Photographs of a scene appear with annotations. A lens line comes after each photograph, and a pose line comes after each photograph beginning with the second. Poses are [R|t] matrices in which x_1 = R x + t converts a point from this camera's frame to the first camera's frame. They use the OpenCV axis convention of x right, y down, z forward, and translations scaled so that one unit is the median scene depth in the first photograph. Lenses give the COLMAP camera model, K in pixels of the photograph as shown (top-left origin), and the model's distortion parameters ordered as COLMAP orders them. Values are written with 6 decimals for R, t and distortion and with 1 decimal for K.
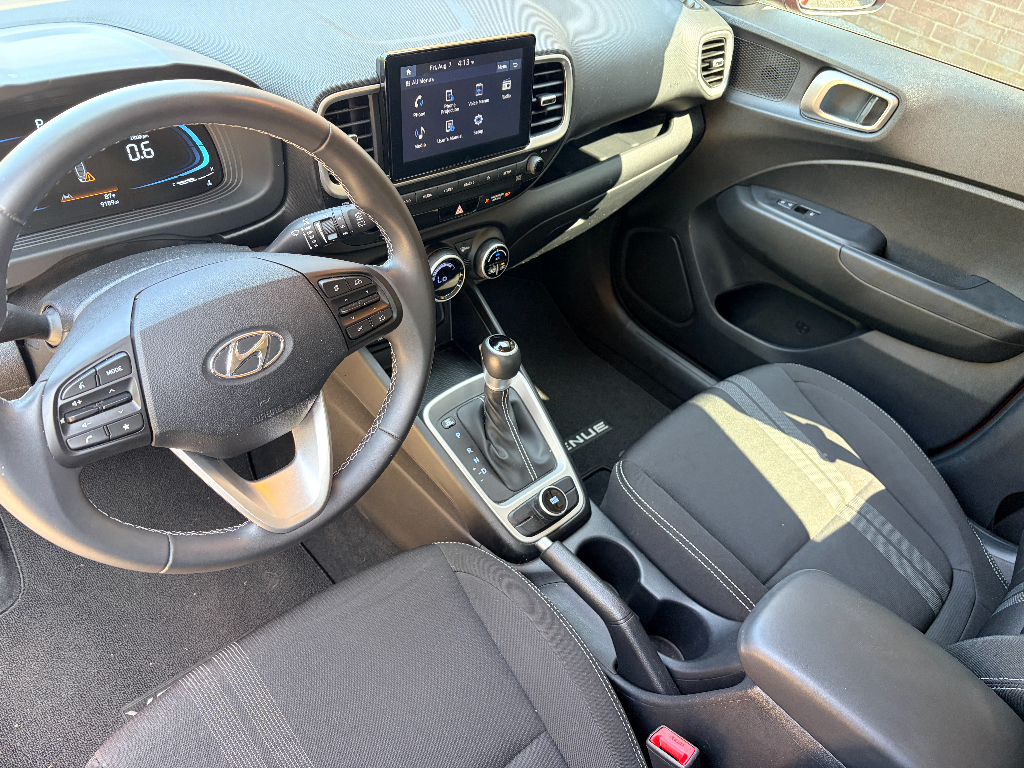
lens RADIAL K [[777.5, 0, 512.0], [0, 777.5, 384.0], [0, 0, 1]] dist [0.011465, -0.002992]
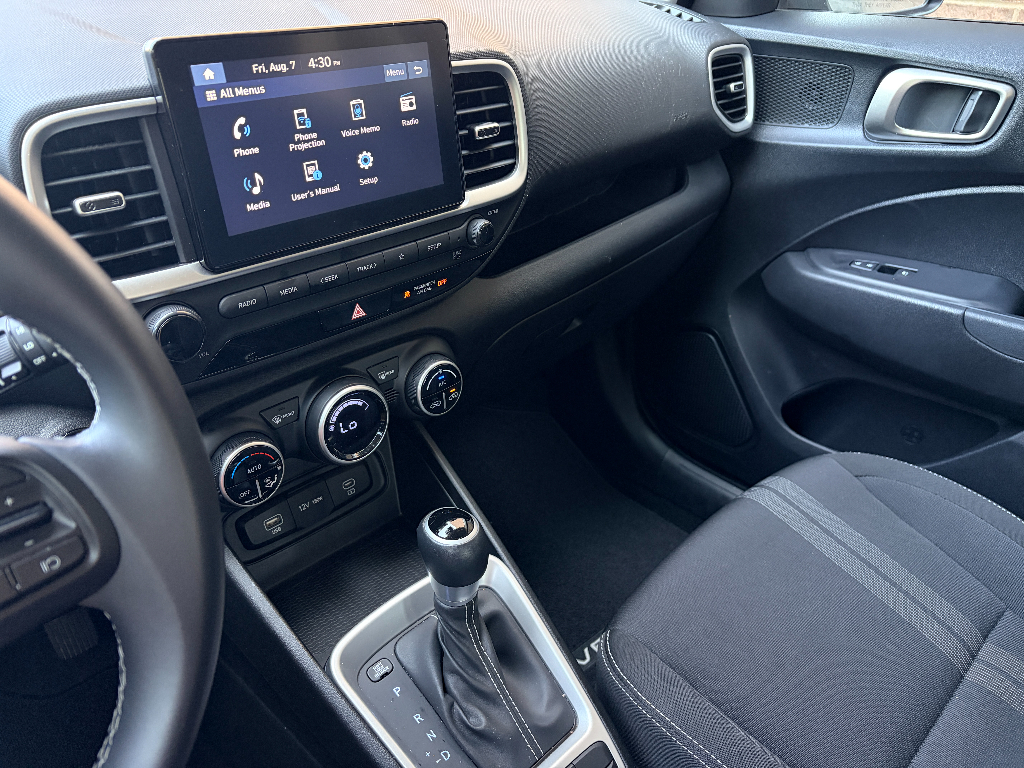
lens RADIAL K [[777.5, 0, 512.0], [0, 777.5, 384.0], [0, 0, 1]] dist [0.011465, -0.002992]
pose [[0.992021, -0.118906, -0.041899, 0.068315], [0.109772, 0.978110, -0.176779, -0.046513], [0.062002, 0.170769, 0.983358, 0.407556]]
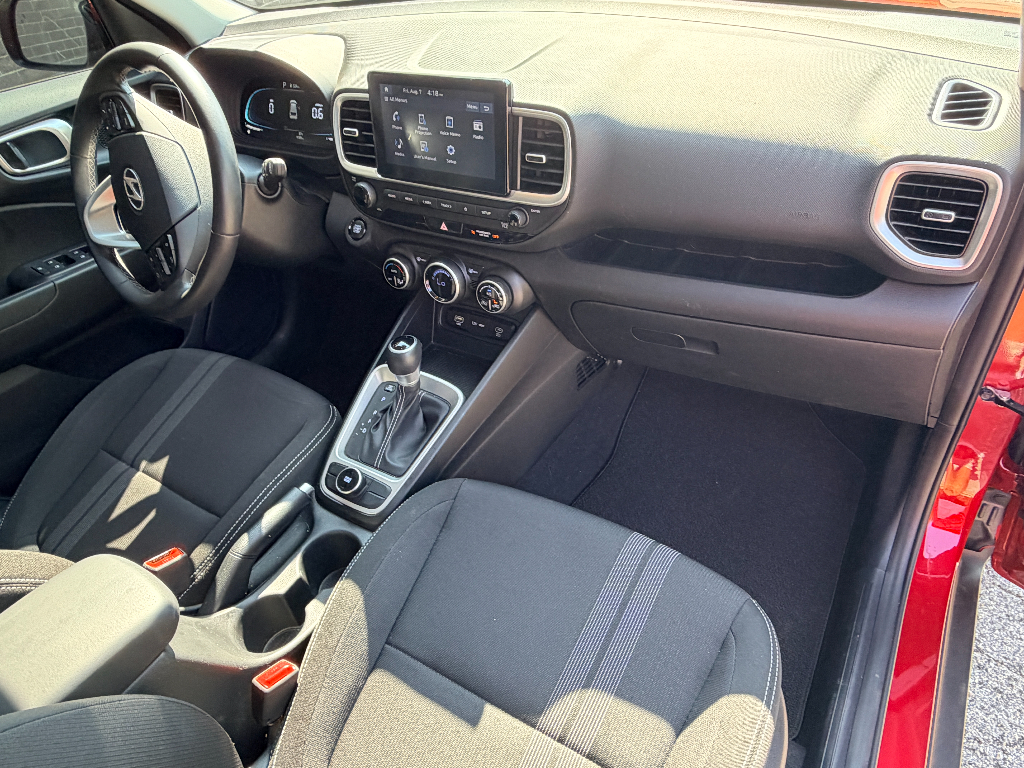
lens RADIAL K [[642.5, 0, 512.0], [0, 642.5, 384.0], [0, 0, 1]] dist [-0.002866, -0.000564]
pose [[0.267874, 0.474600, -0.838450, 0.828758], [-0.534842, 0.797099, 0.280318, -0.346647], [0.801366, 0.373349, 0.467357, 0.706852]]
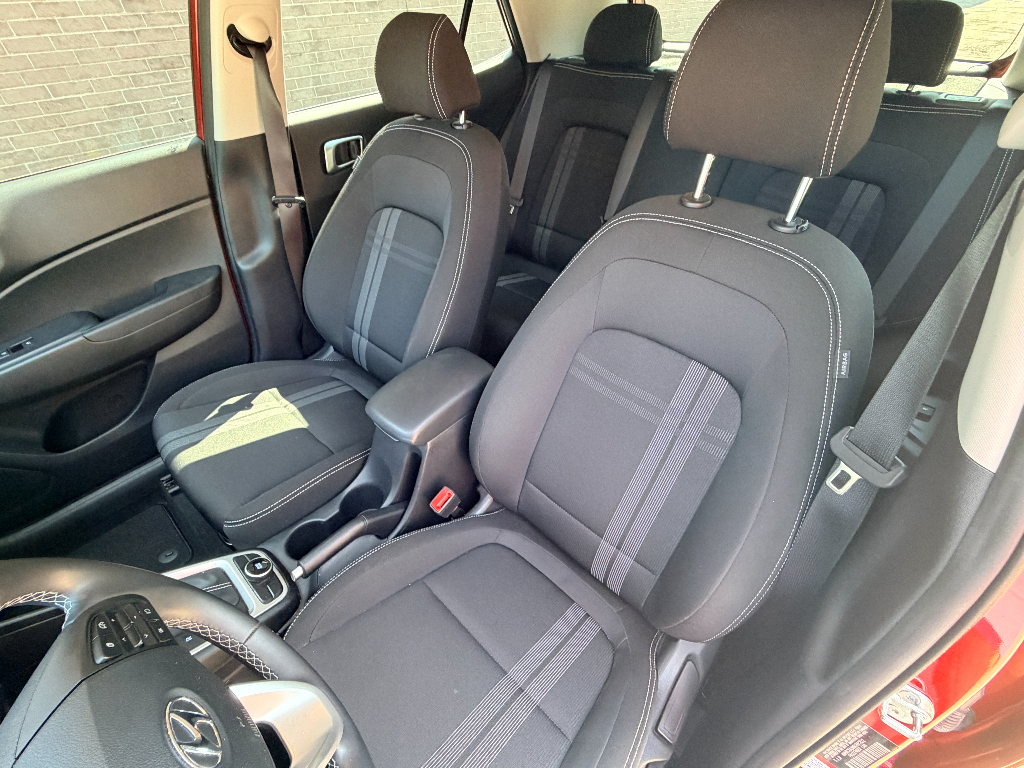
lens RADIAL K [[458.2, 0, 512.0], [0, 458.2, 384.0], [0, 0, 1]] dist [-0.000768, 0.000037]
pose [[-0.074598, -0.768712, 0.635229, -0.229660], [0.660555, 0.439120, 0.608966, -0.170361], [-0.747062, 0.465032, 0.475019, 0.177189]]
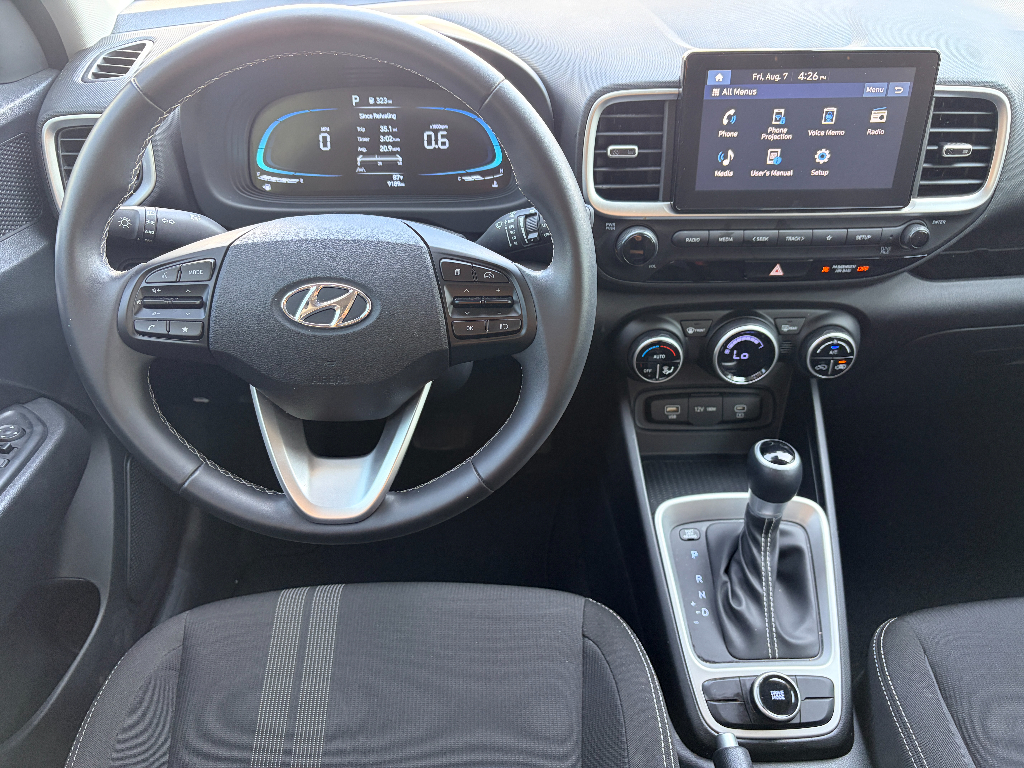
lens RADIAL K [[791.1, 0, 512.0], [0, 791.1, 384.0], [0, 0, 1]] dist [0.004881, 0.001321]
pose [[0.741335, 0.247686, -0.623758, 0.246931], [-0.349711, 0.935822, -0.044029, 0.006951], [0.572821, 0.250775, 0.780377, 0.259338]]
